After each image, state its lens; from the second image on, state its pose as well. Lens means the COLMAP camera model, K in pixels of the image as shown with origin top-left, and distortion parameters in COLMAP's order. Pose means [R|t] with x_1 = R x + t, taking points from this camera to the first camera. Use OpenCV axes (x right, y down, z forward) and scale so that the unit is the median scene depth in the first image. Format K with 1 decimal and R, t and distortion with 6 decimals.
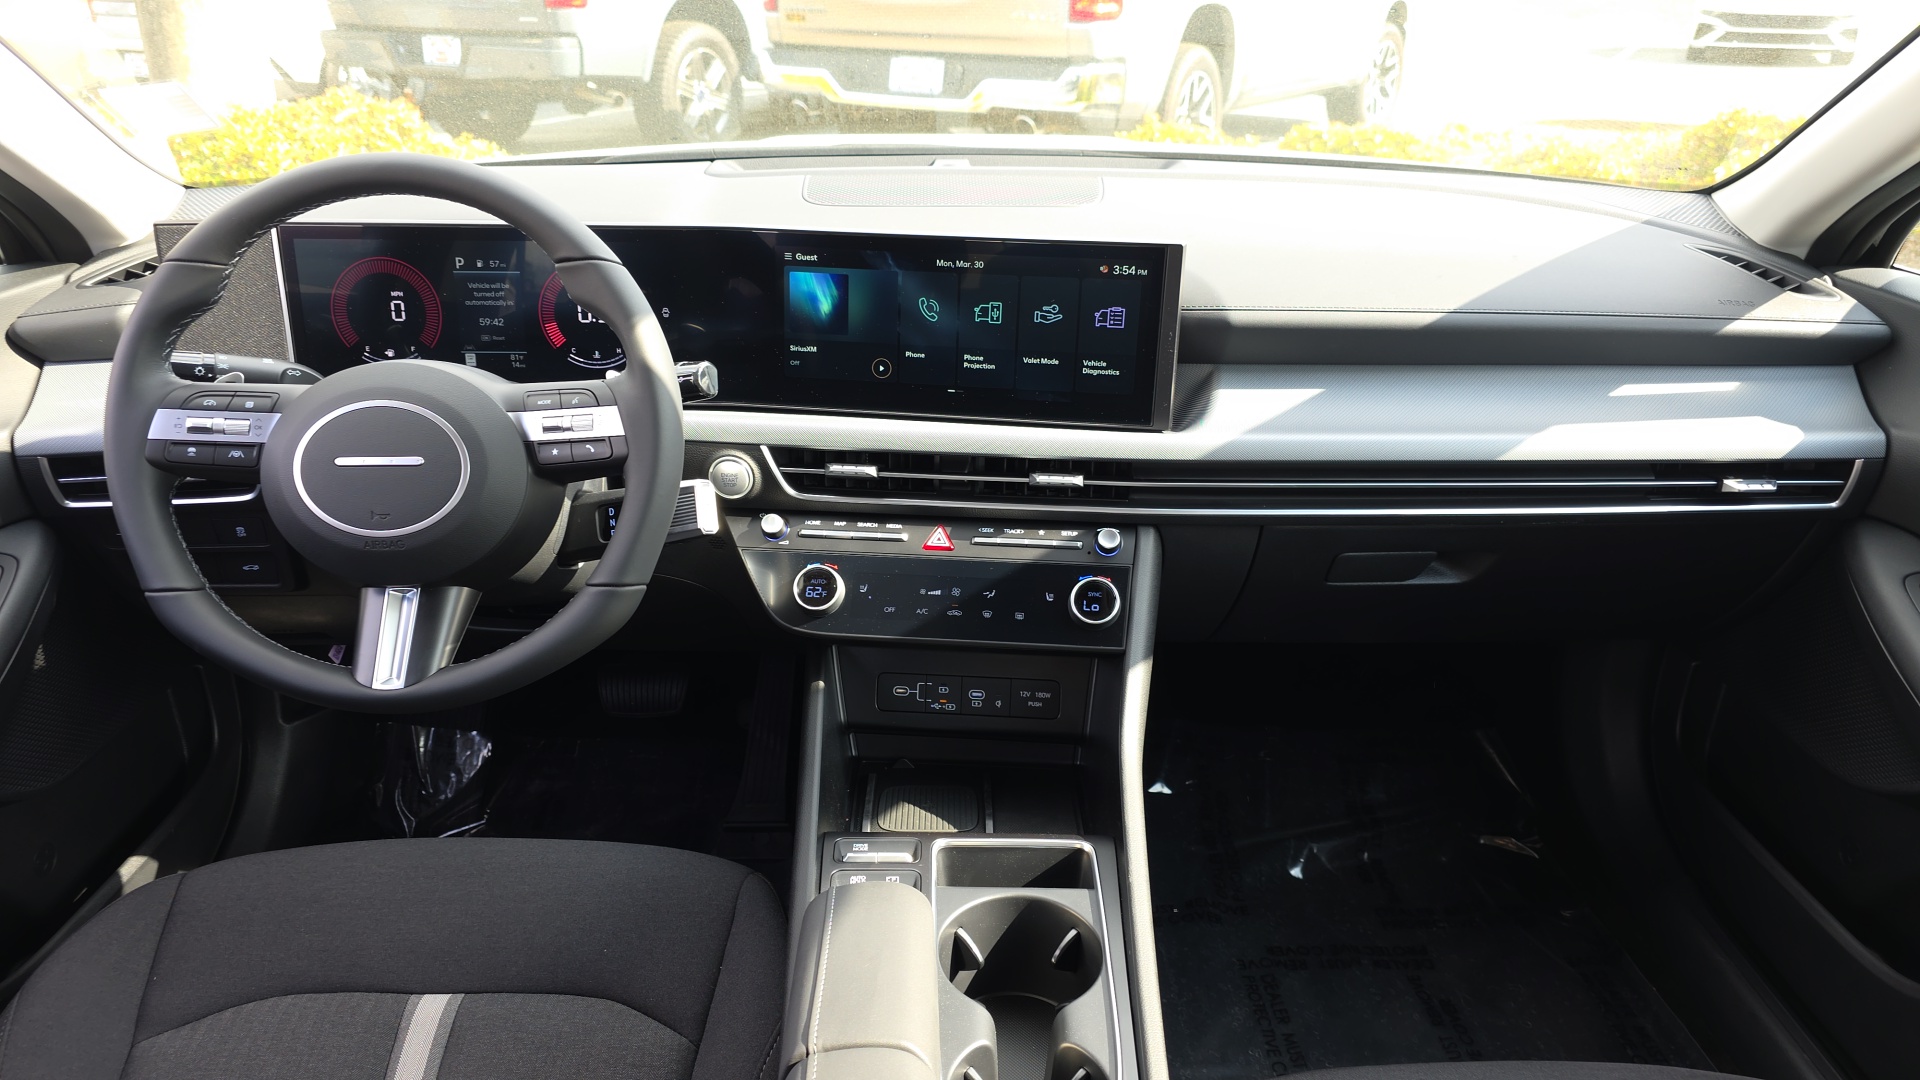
lens RADIAL K [[1320.6, 0, 949.6], [0, 1320.6, 546.3], [0, 0, 1]] dist [0.075723, -0.078695]
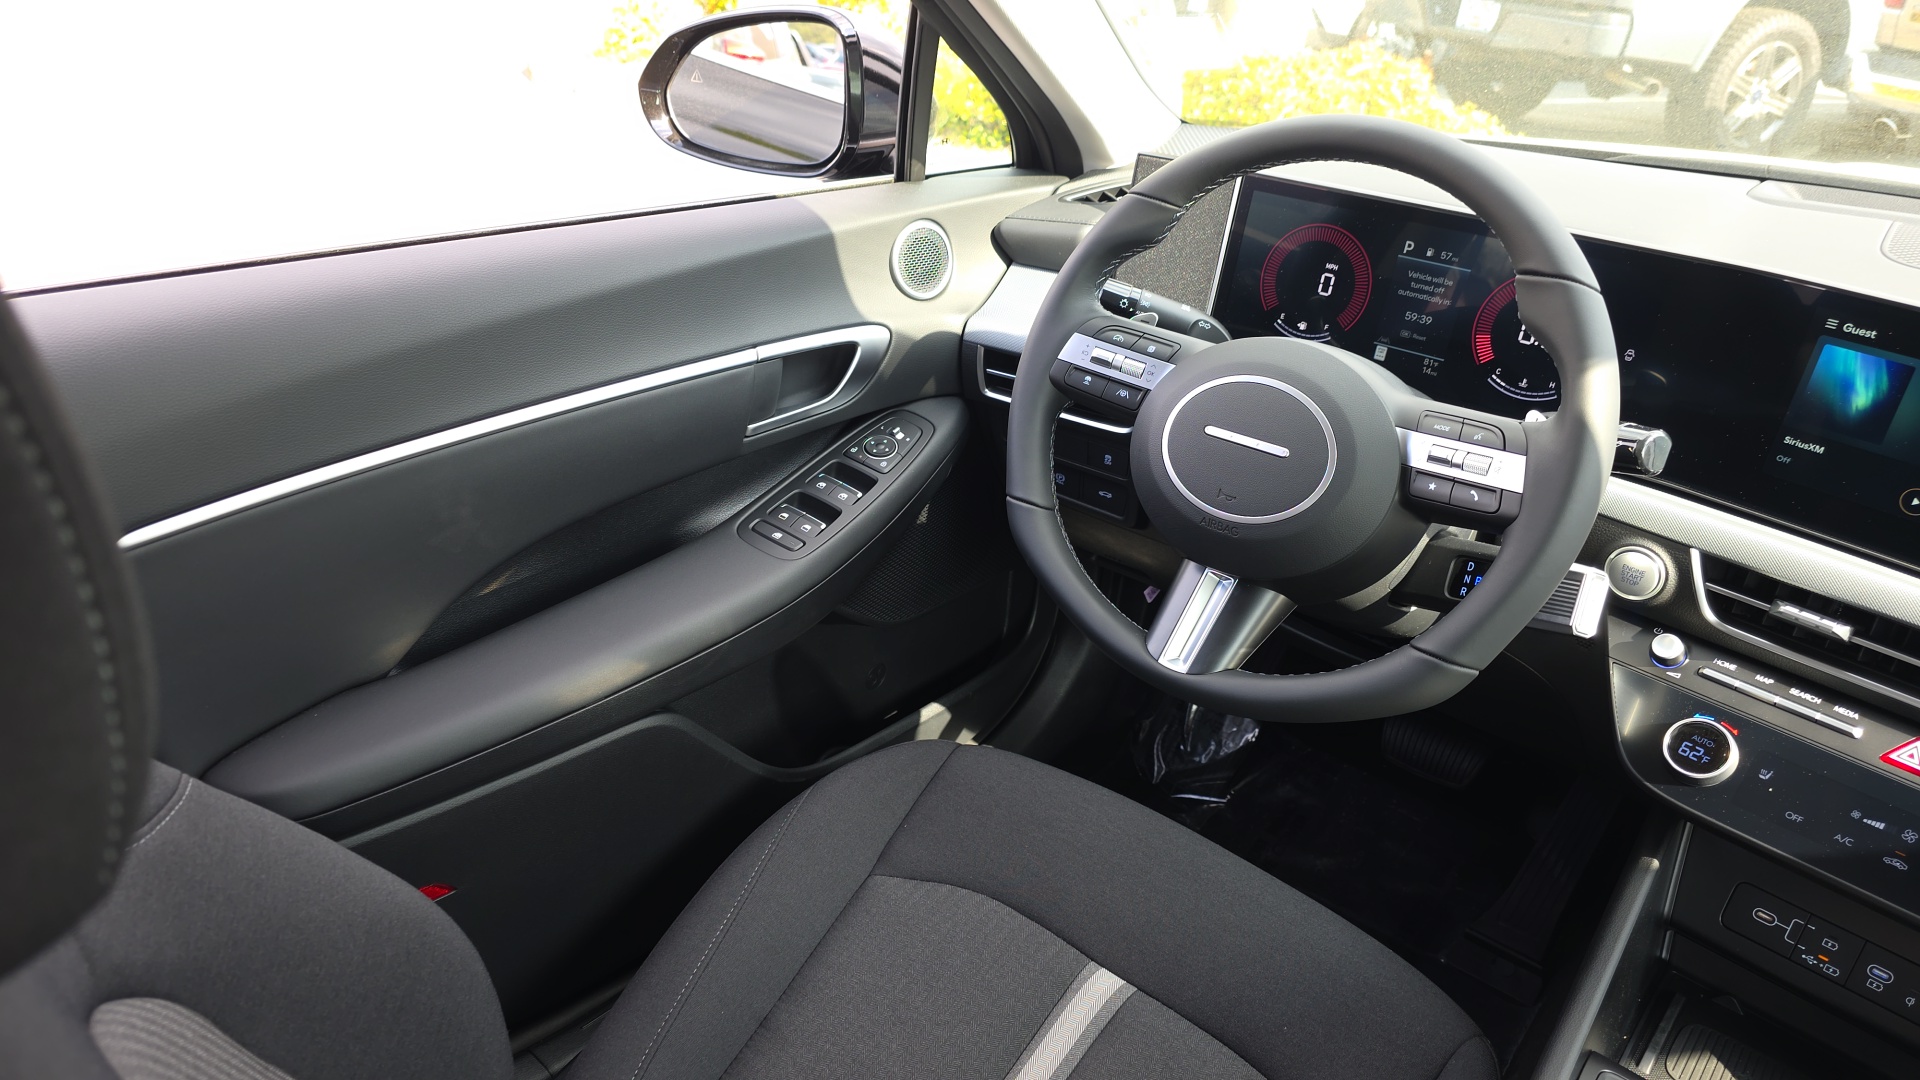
lens RADIAL K [[1324.8, 0, 924.8], [0, 1324.8, 550.3], [0, 0, 1]] dist [0.053932, -0.055978]
pose [[0.755153, 0.332592, -0.564913, -0.037914], [-0.317376, 0.939502, 0.128874, -0.033420], [0.573599, 0.081970, 0.815025, 0.098453]]
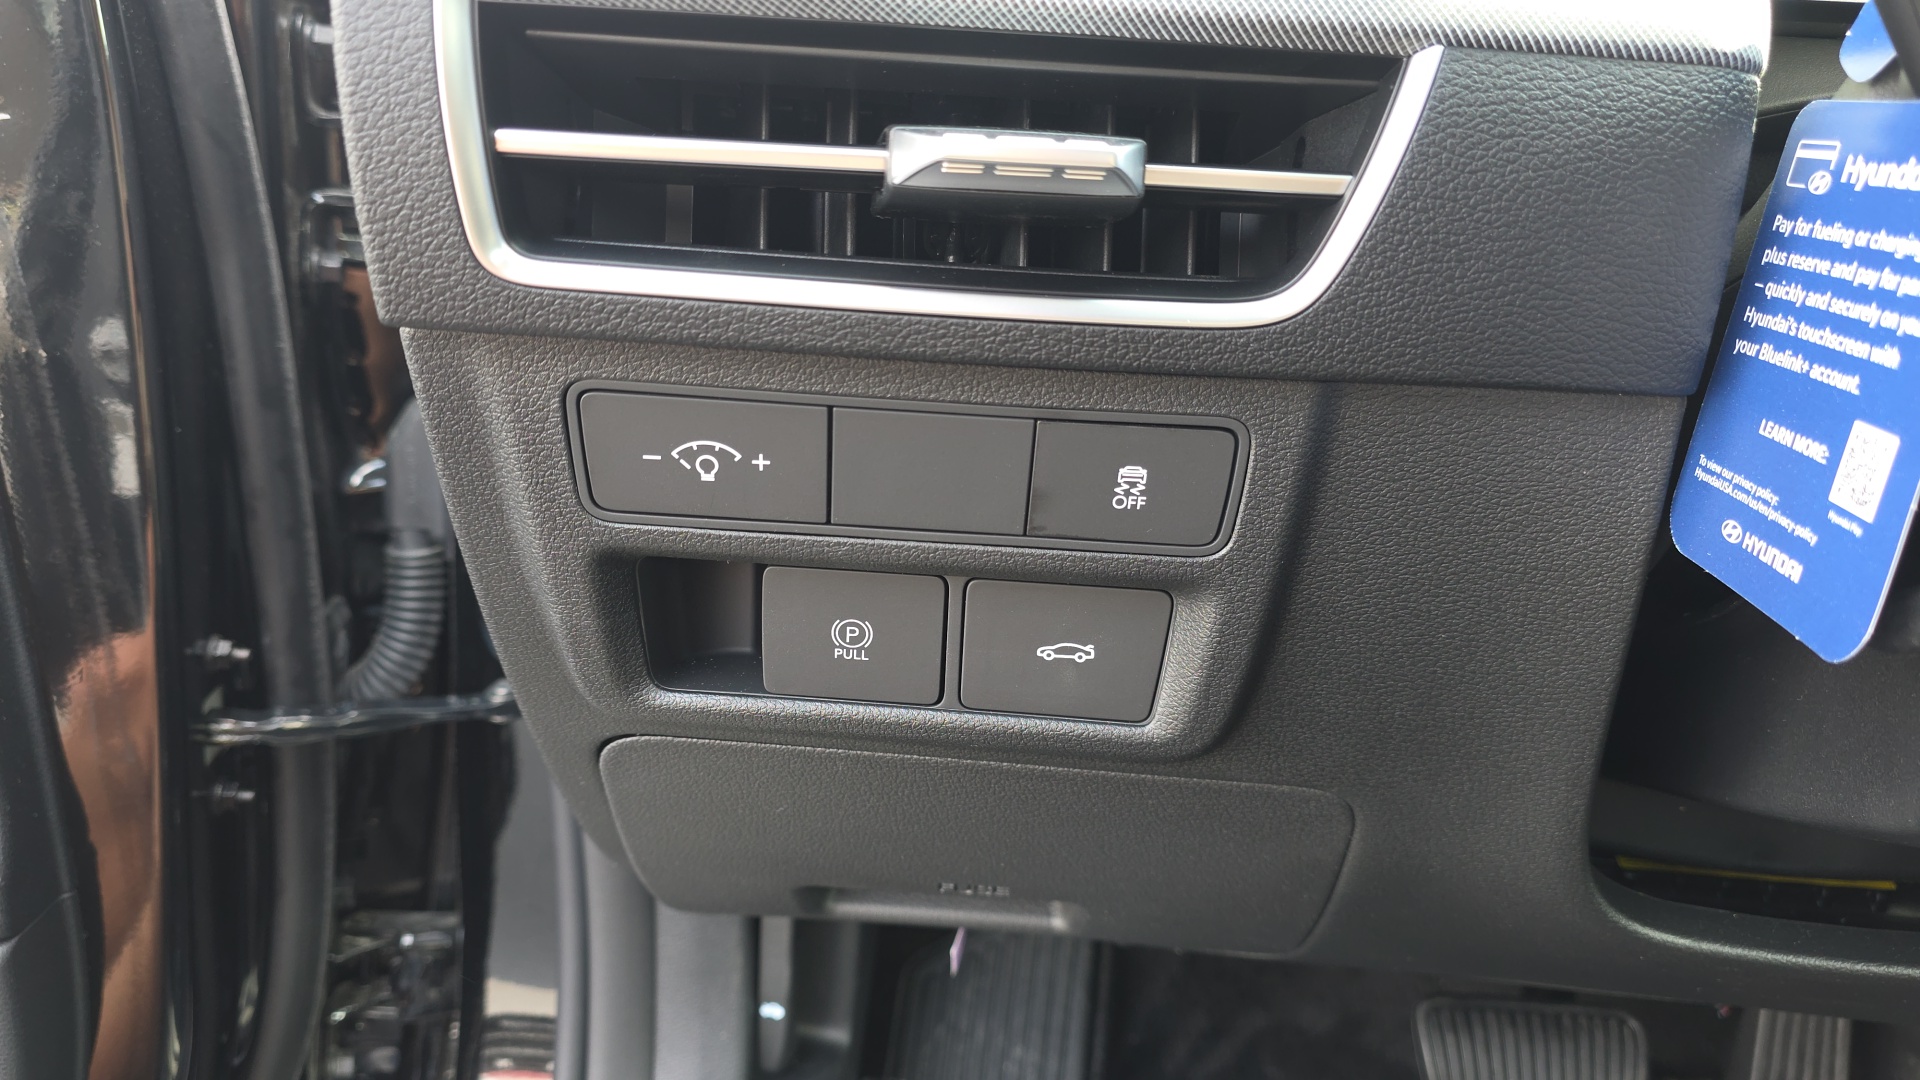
lens RADIAL K [[1324.8, 0, 924.8], [0, 1324.8, 550.3], [0, 0, 1]] dist [0.053932, -0.055978]
pose [[0.994694, 0.060740, -0.083035, -0.567187], [-0.073296, 0.984767, -0.157676, 0.041626], [0.072193, 0.162926, 0.983994, 0.798810]]
